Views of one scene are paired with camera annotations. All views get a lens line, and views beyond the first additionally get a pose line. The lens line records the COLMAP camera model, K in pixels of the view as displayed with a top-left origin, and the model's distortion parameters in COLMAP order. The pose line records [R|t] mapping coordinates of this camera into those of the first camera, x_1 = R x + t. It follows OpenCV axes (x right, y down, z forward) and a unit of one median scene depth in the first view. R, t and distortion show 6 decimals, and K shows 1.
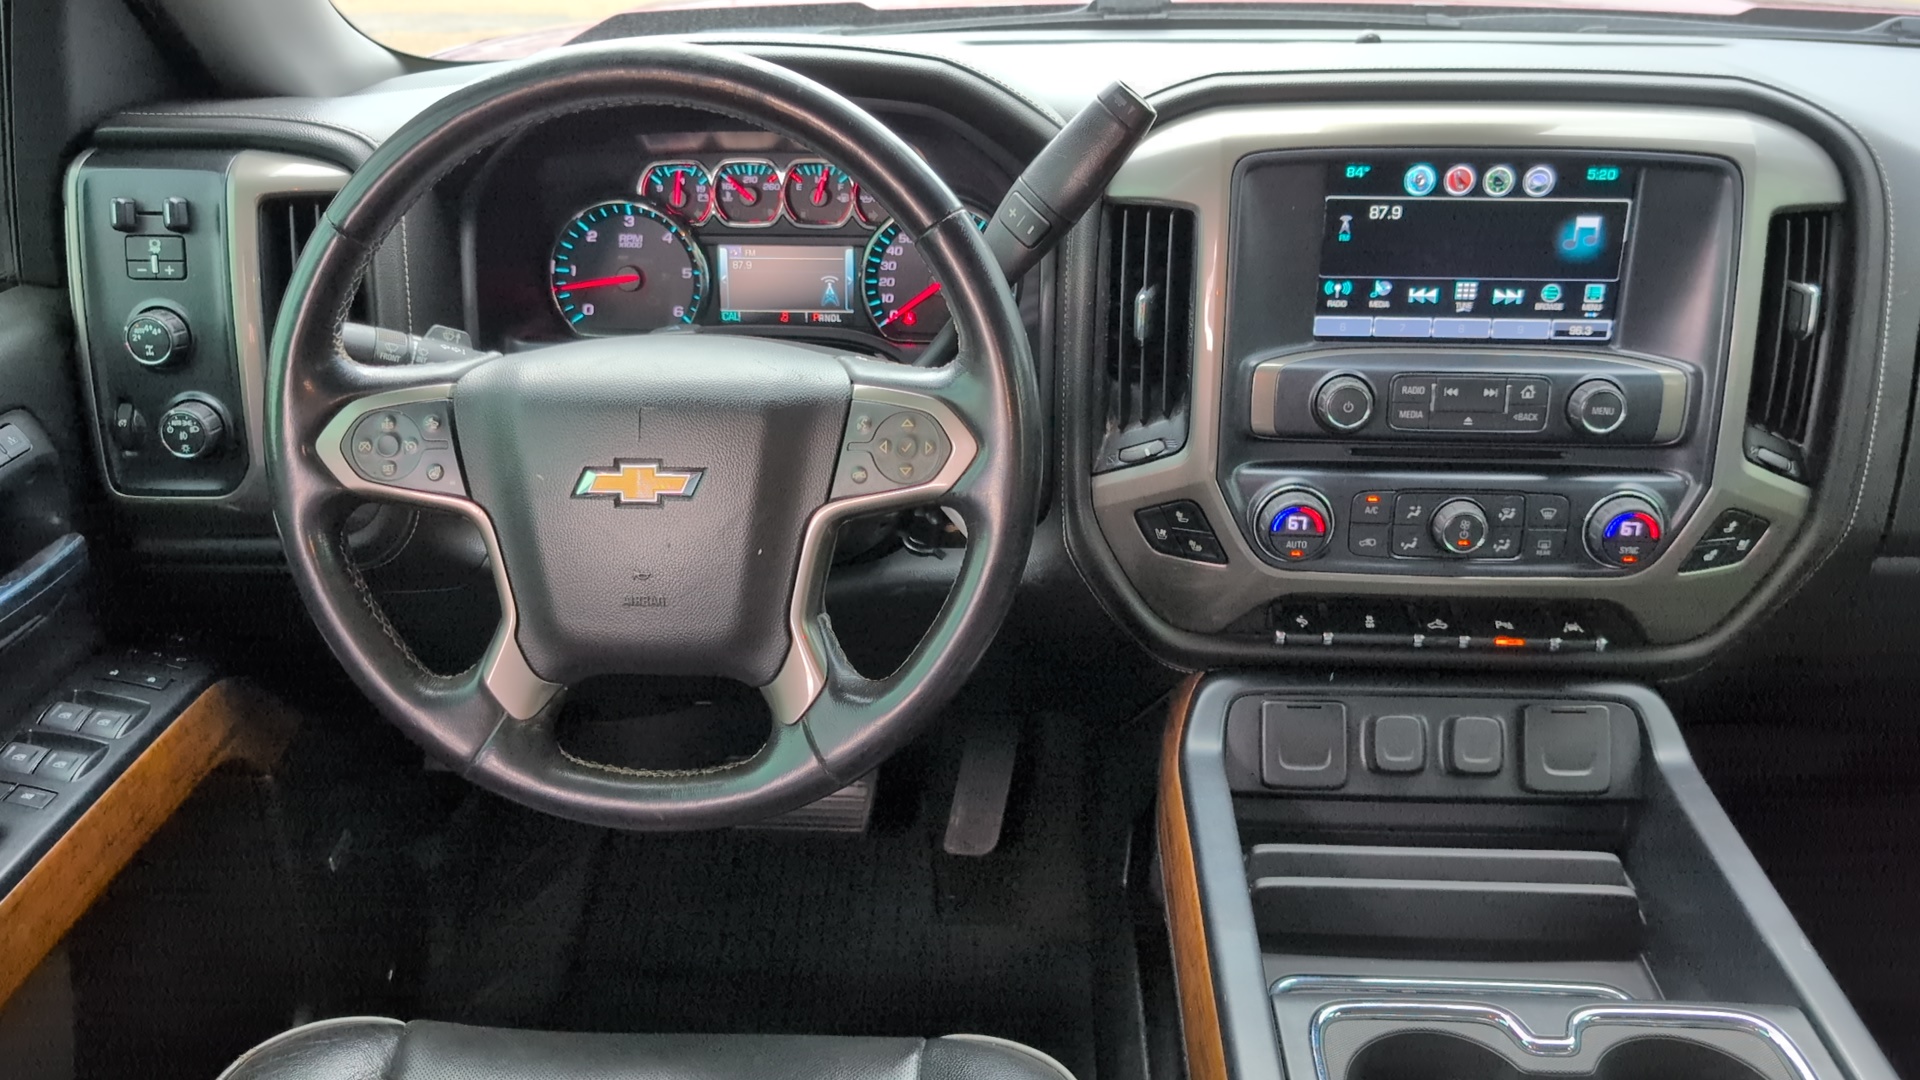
lens RADIAL K [[1742.2, 0, 953.2], [0, 1742.2, 514.0], [0, 0, 1]] dist [-0.010069, 0.008848]
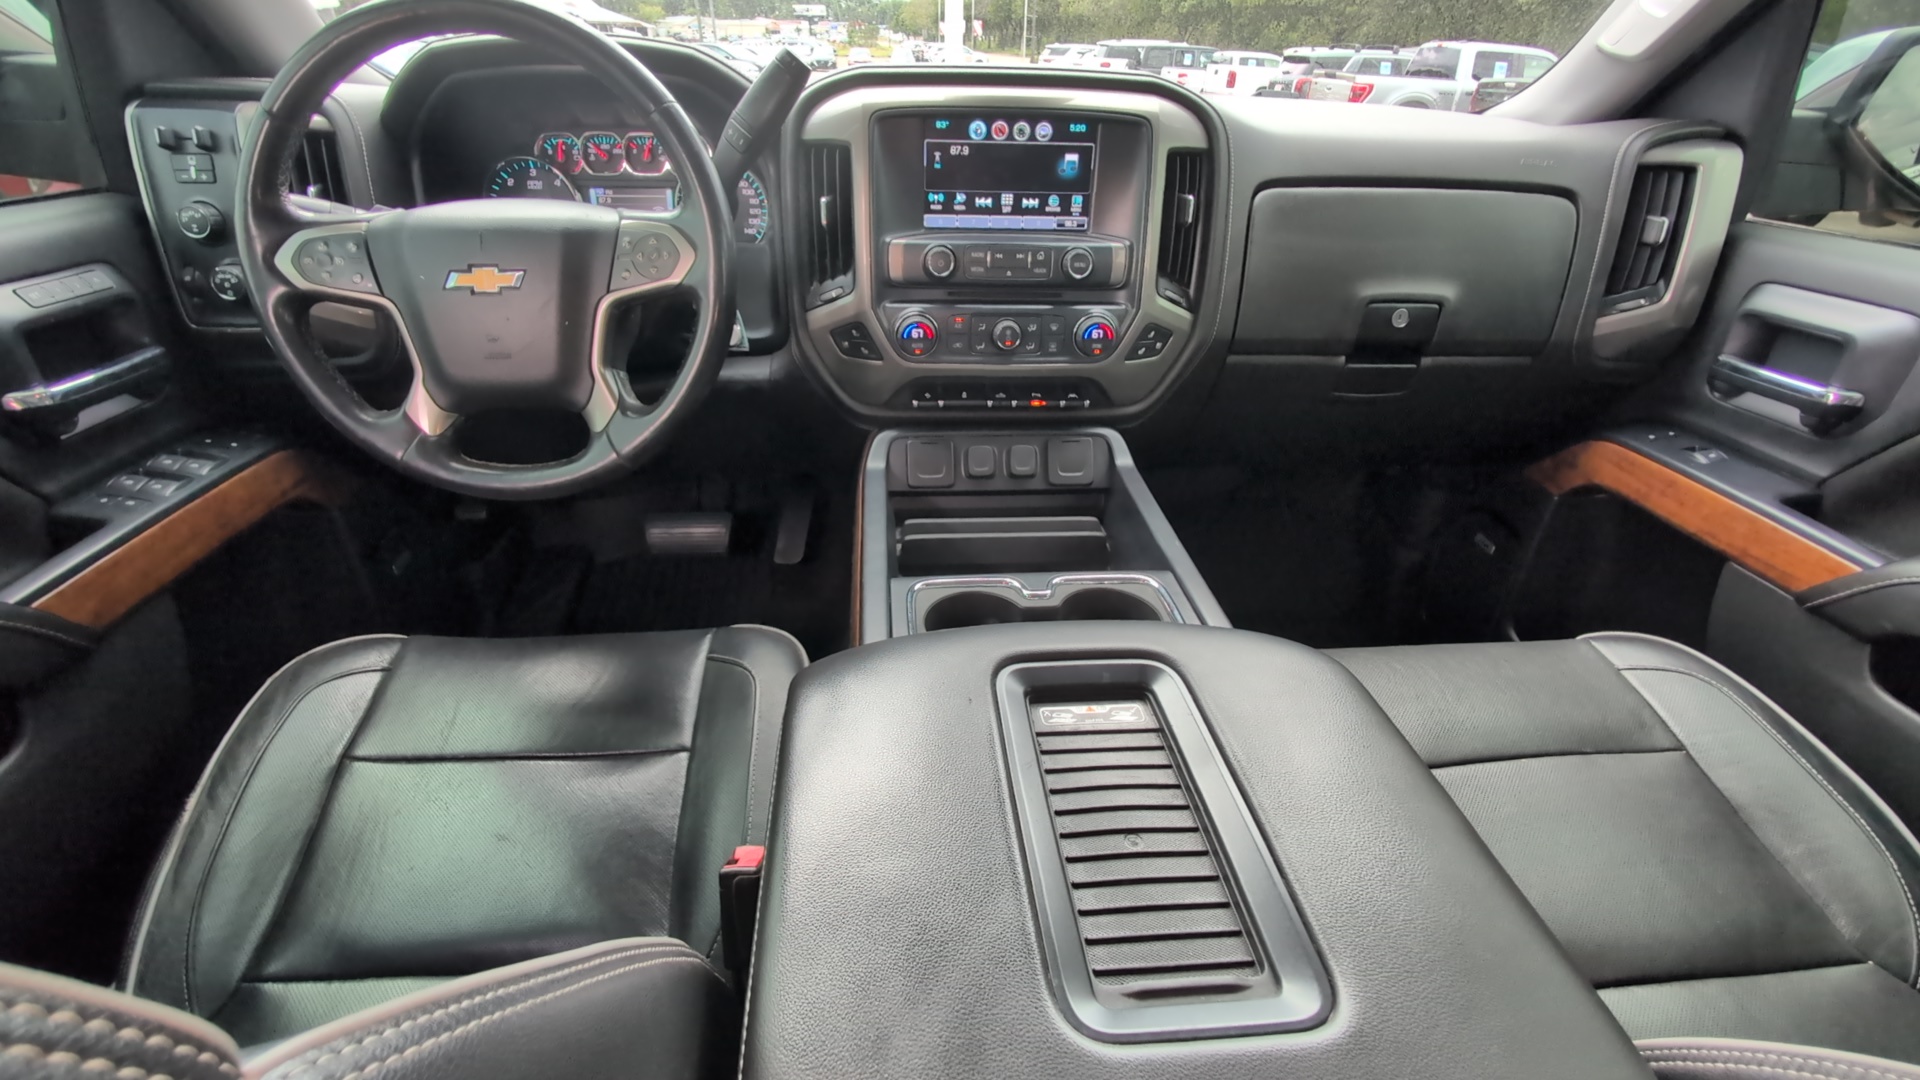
lens RADIAL K [[898.2, 0, 957.5], [0, 898.2, 525.7], [0, 0, 1]] dist [-0.004710, 0.000112]
pose [[0.989888, -0.037400, 0.136836, 0.105772], [0.022425, 0.993746, 0.109386, 0.101990], [-0.140071, -0.105212, 0.984536, 0.066803]]
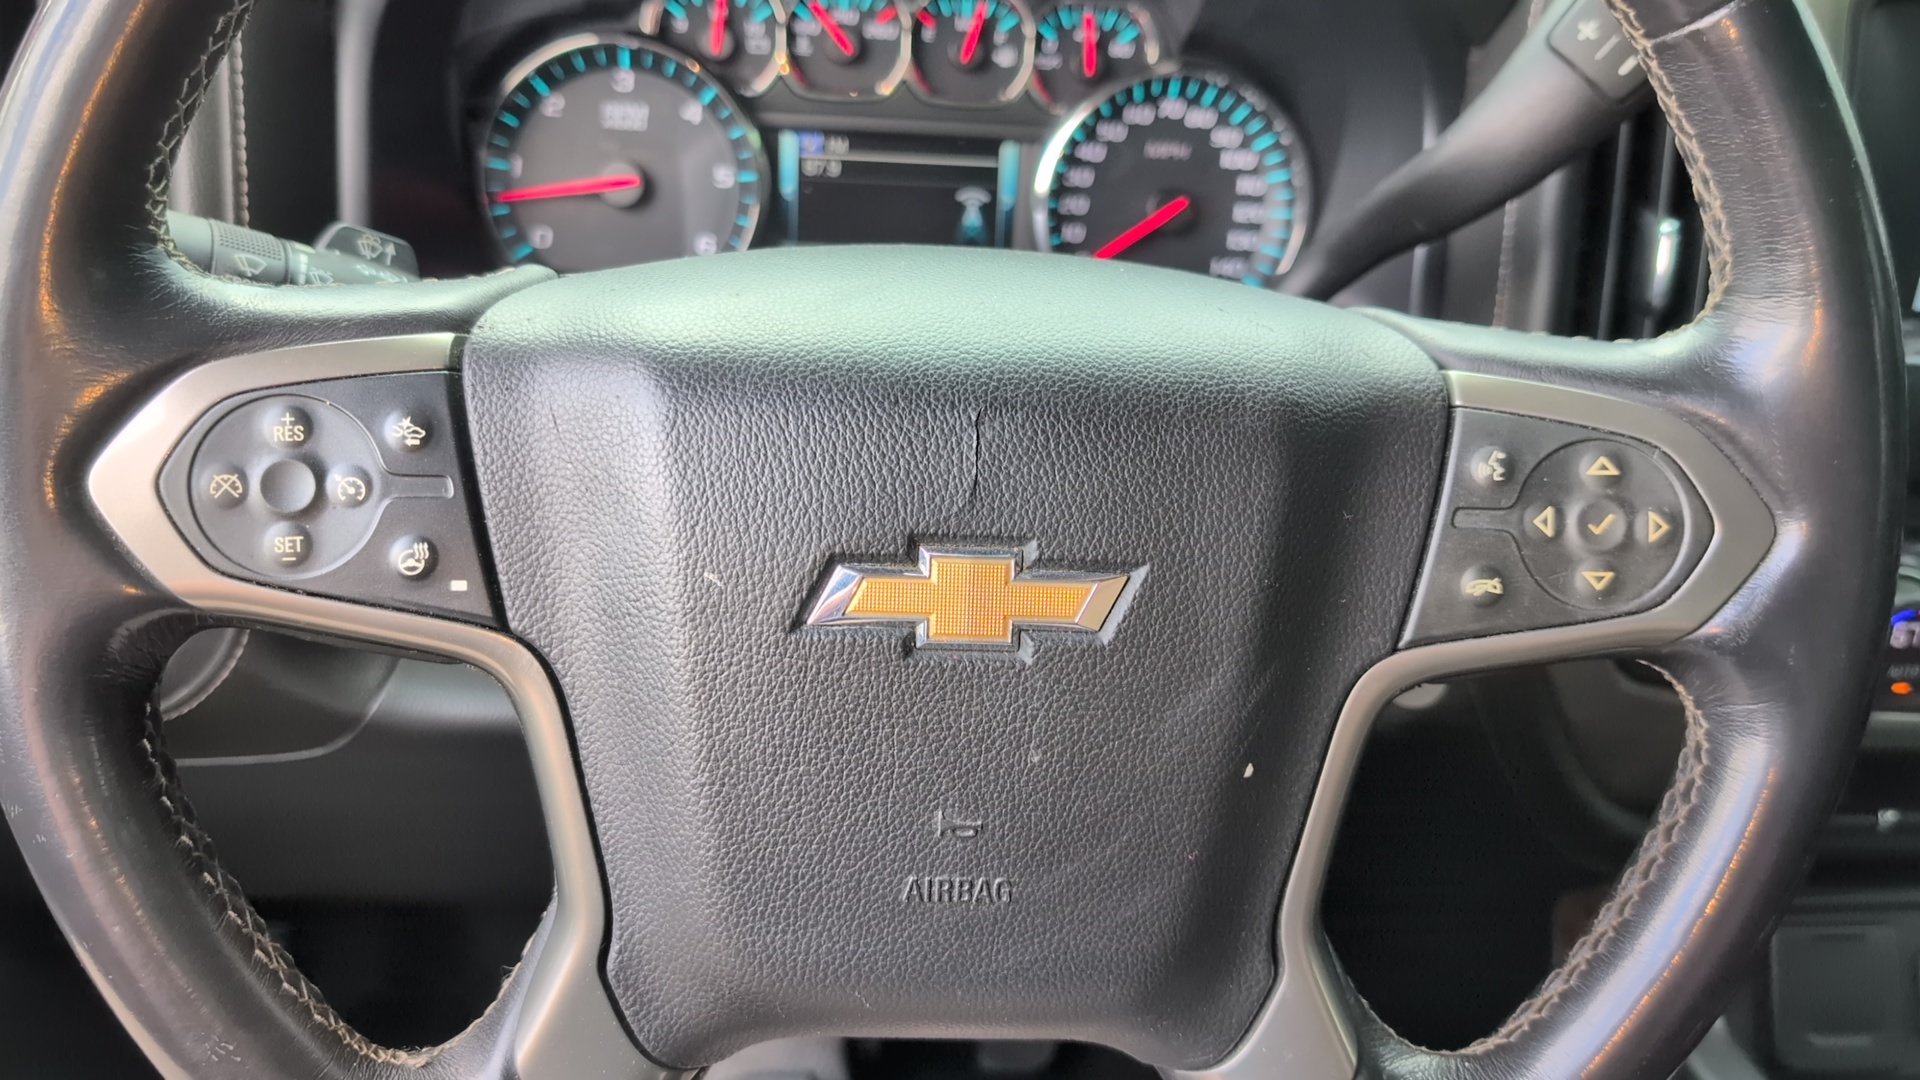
lens RADIAL K [[1873.0, 0, 960.0], [0, 1873.0, 540.0], [0, 0, 1]] dist [0.022420, 0.008363]
pose [[0.990377, 0.019807, 0.136970, -0.189986], [-0.019504, 0.999803, -0.003552, -0.023338], [-0.137014, 0.000846, 0.990569, 0.459603]]
